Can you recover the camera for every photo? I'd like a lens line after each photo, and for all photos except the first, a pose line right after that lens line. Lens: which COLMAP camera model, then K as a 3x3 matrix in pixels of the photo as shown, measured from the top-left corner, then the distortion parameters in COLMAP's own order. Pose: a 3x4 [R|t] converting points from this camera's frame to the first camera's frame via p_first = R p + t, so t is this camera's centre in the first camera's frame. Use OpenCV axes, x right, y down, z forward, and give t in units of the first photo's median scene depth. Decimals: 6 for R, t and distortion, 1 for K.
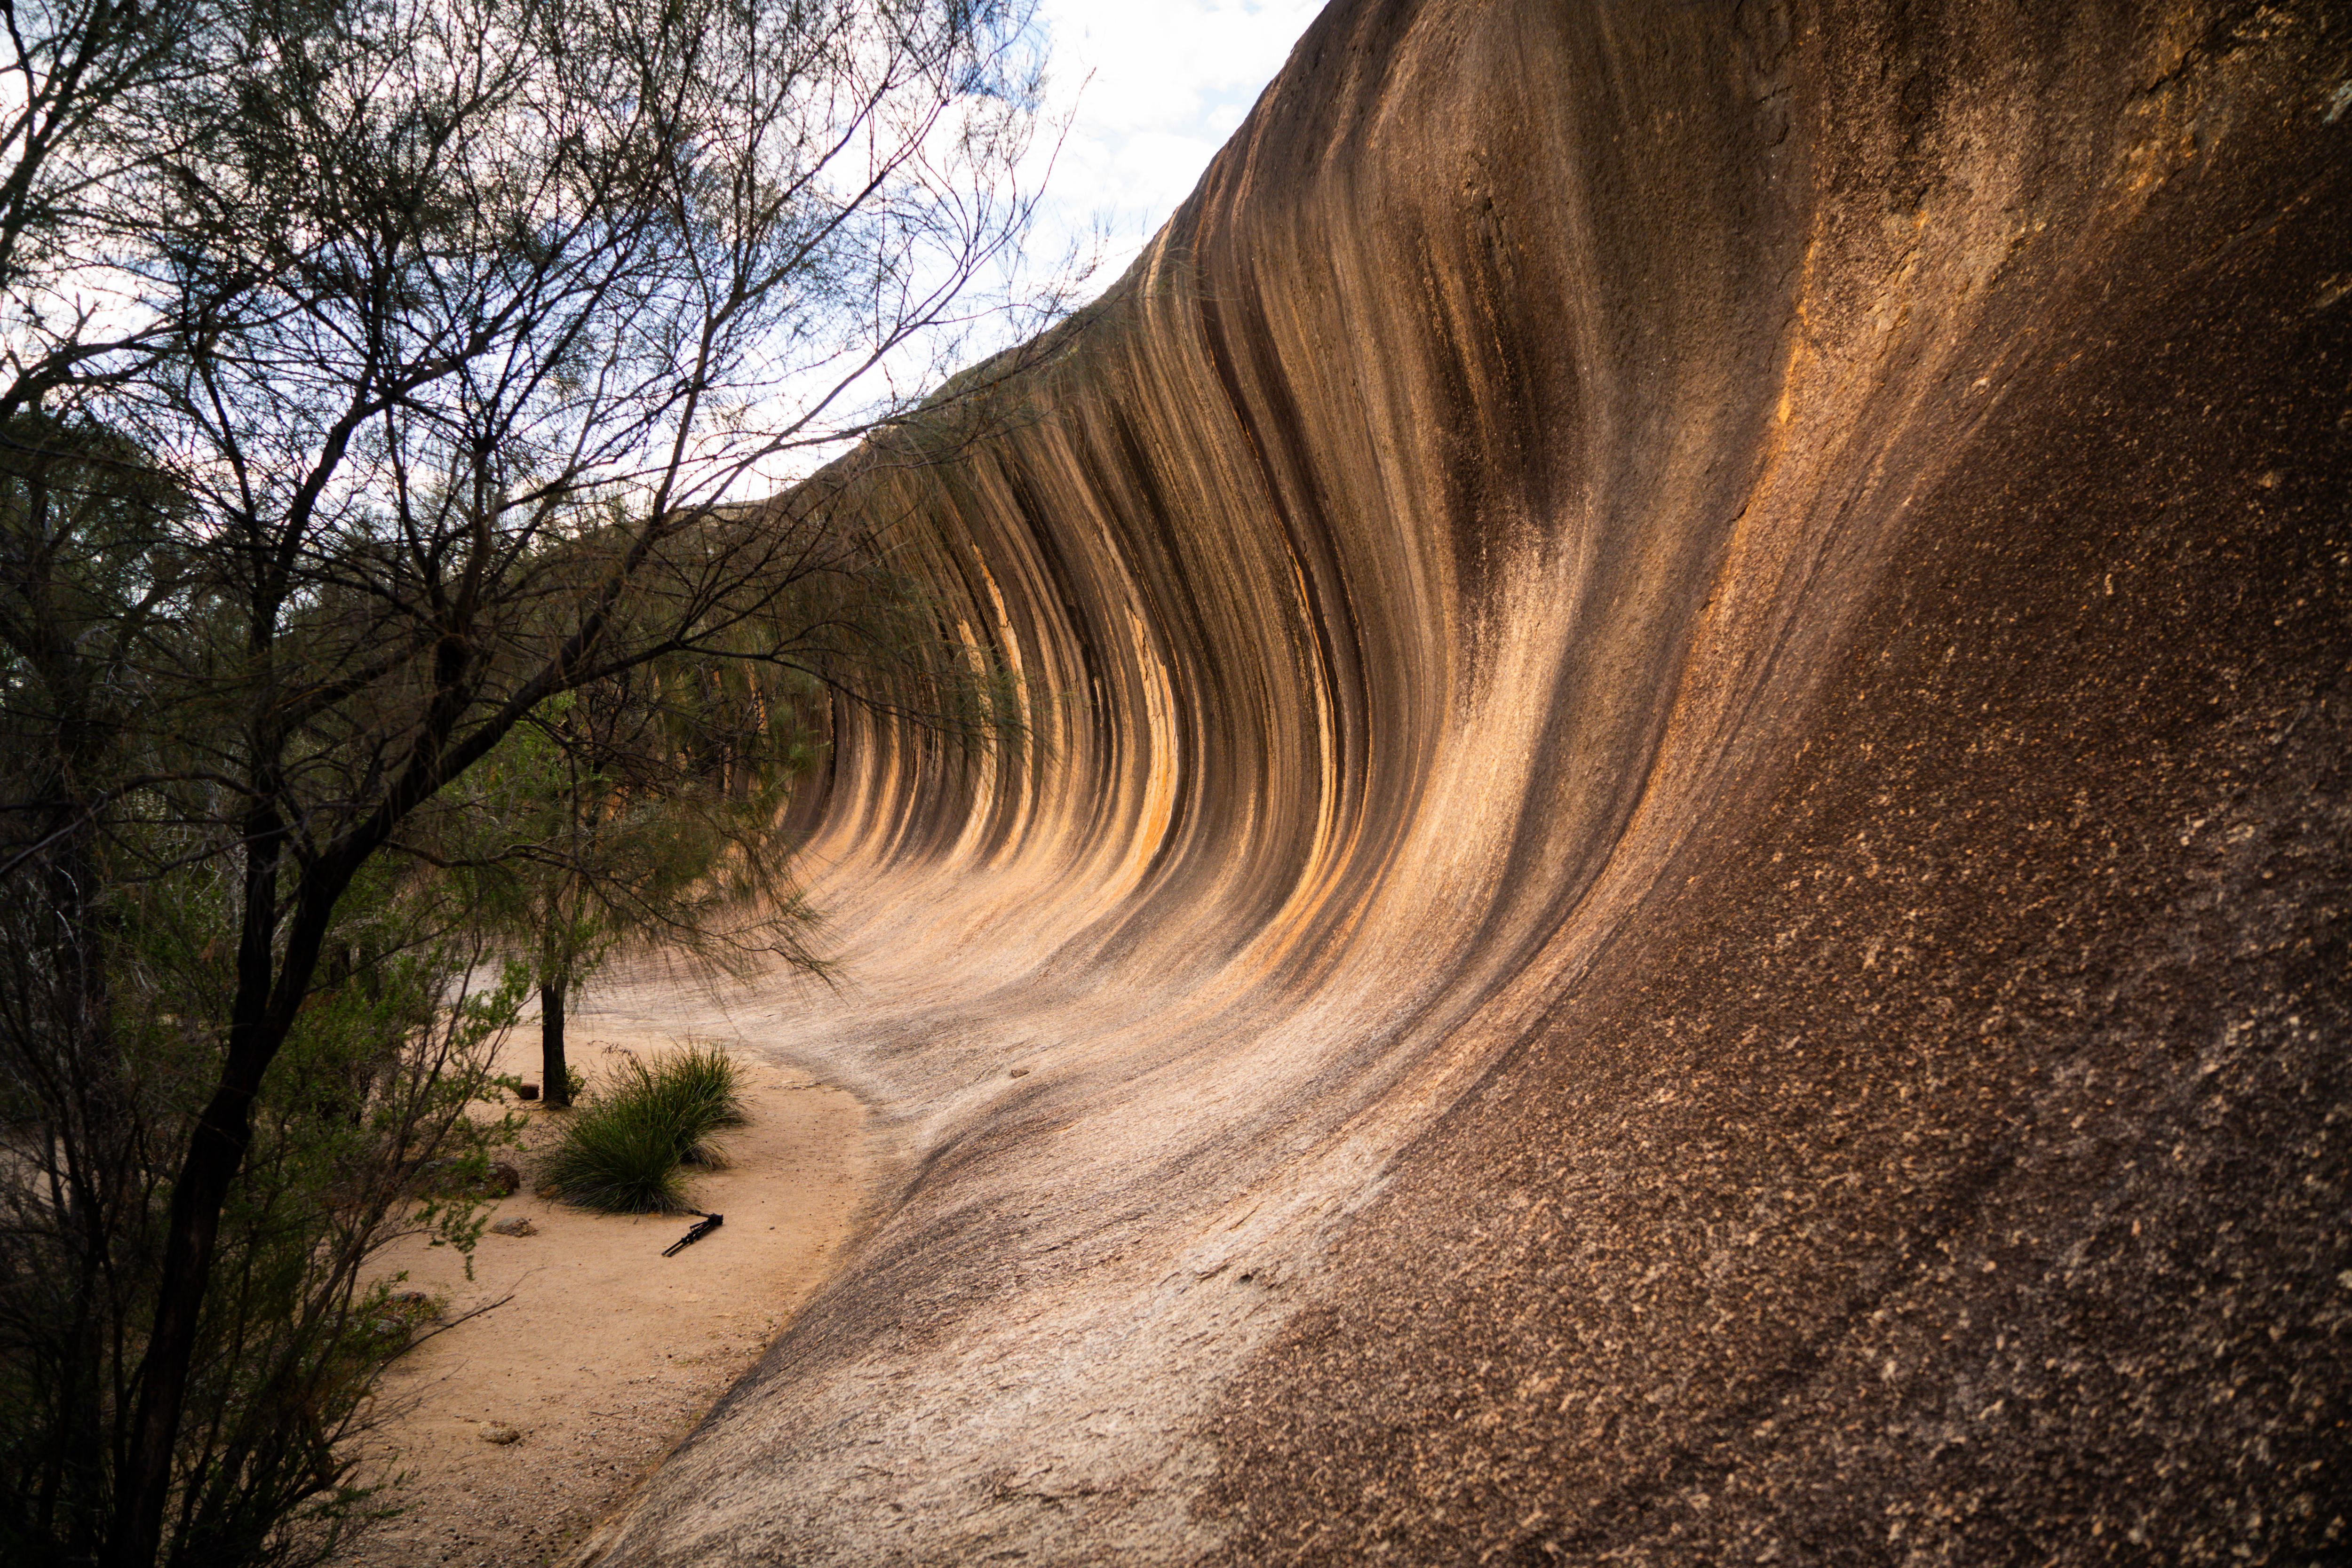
lens RADIAL K [[2036.0, 0, 1176.0], [0, 2036.0, 784.0], [0, 0, 1]] dist [-0.000407, 0.000638]
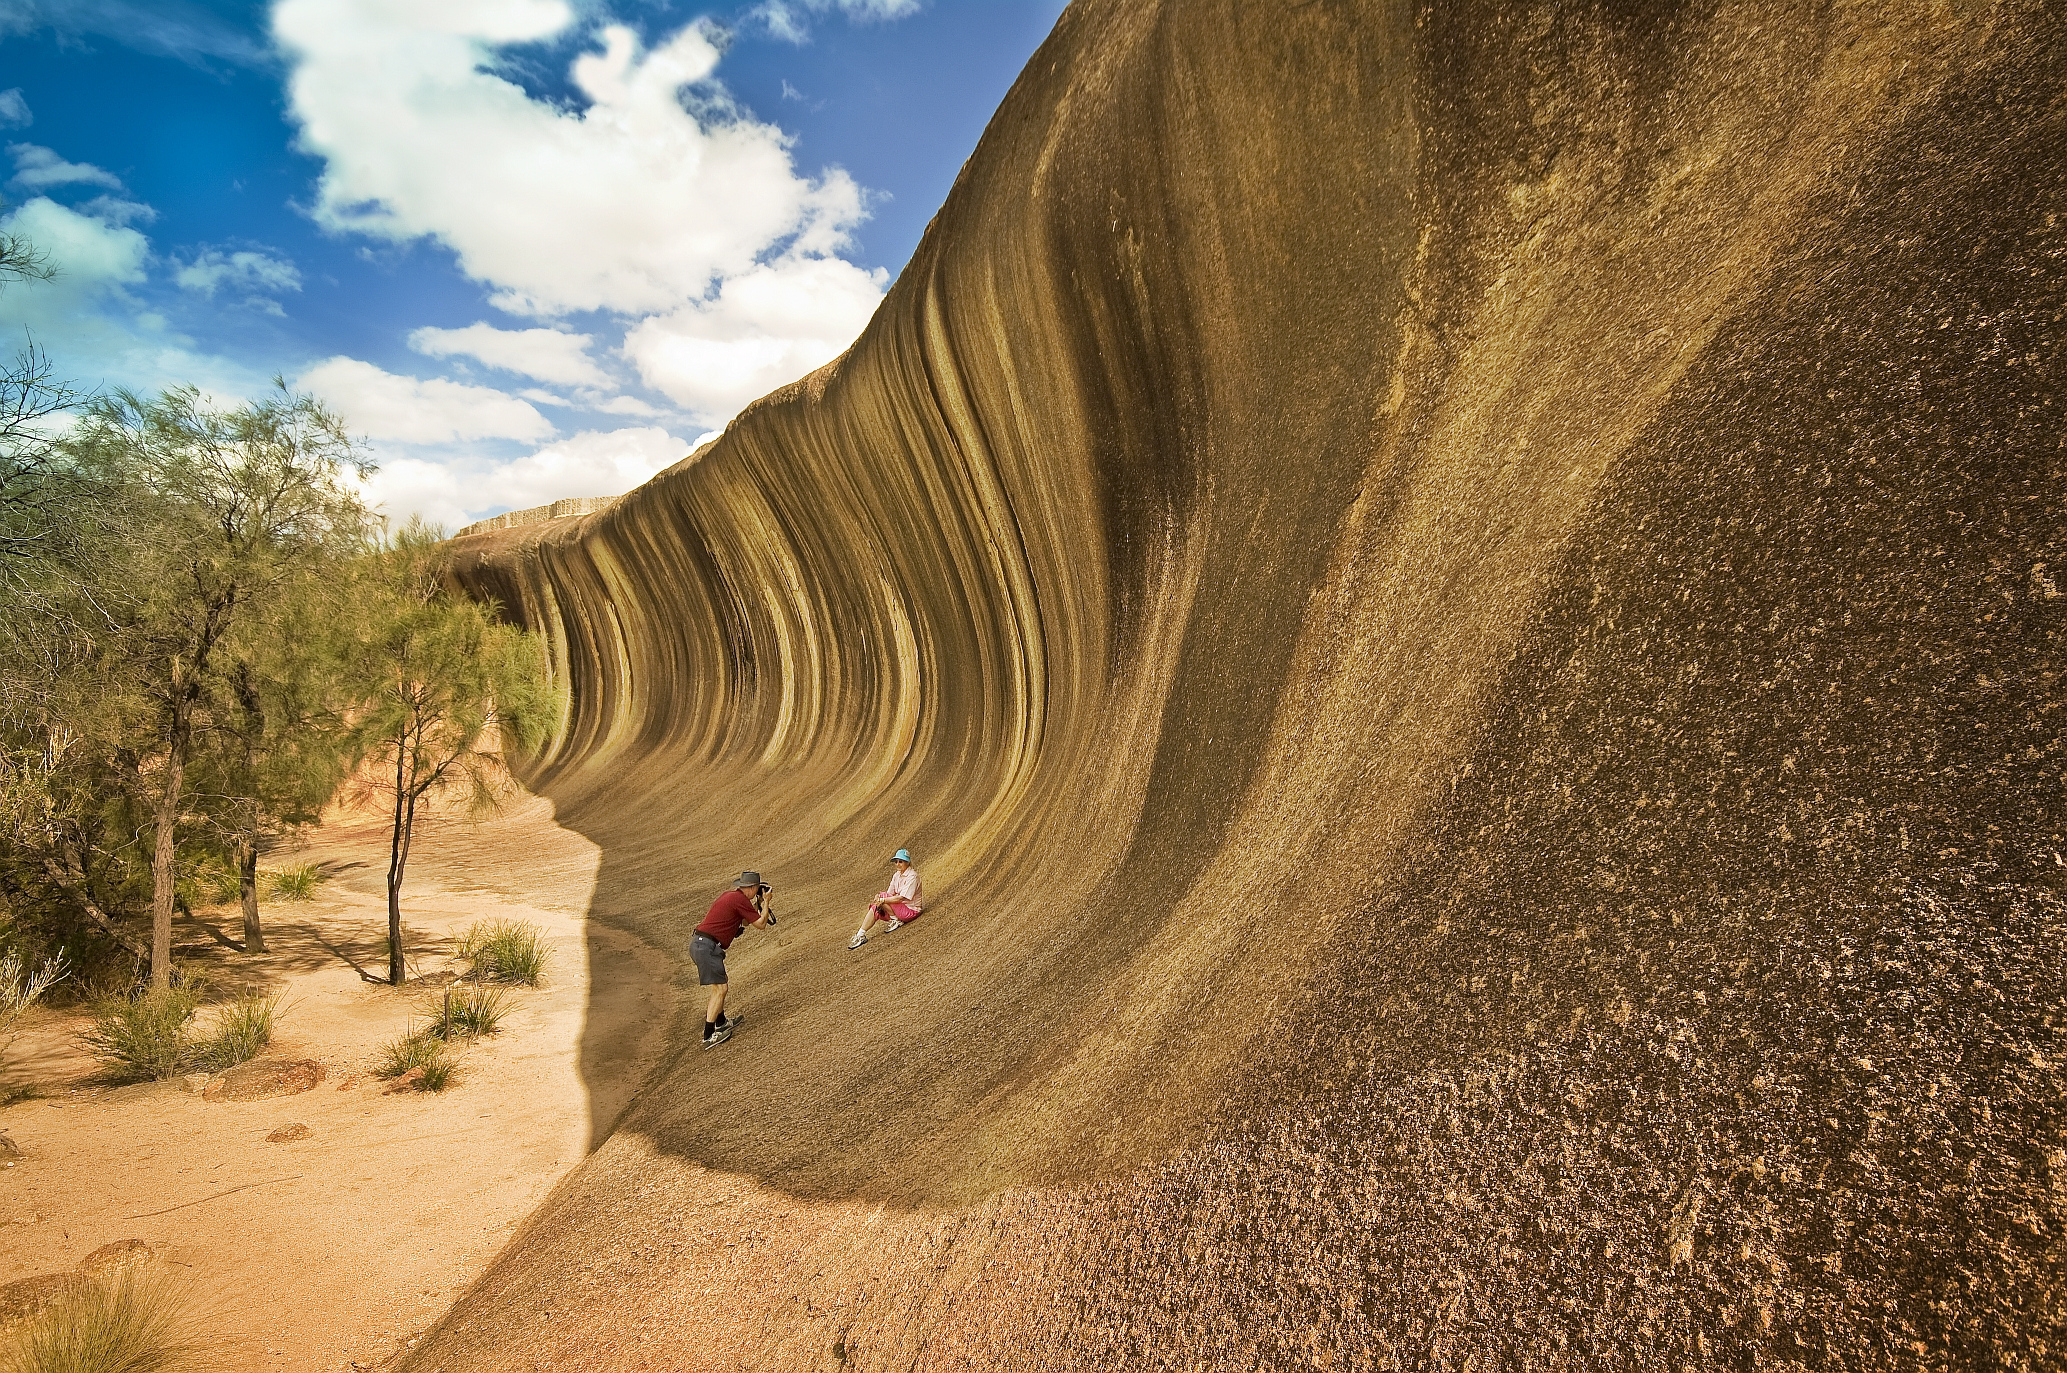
lens RADIAL K [[1324.4, 0, 1033.5], [0, 1324.4, 686.5], [0, 0, 1]] dist [0.191640, -0.000806]
pose [[0.998234, -0.011940, 0.058199, 0.076307], [0.011915, 0.999929, 0.000785, -0.040784], [-0.058204, -0.000090, 0.998305, 0.342132]]
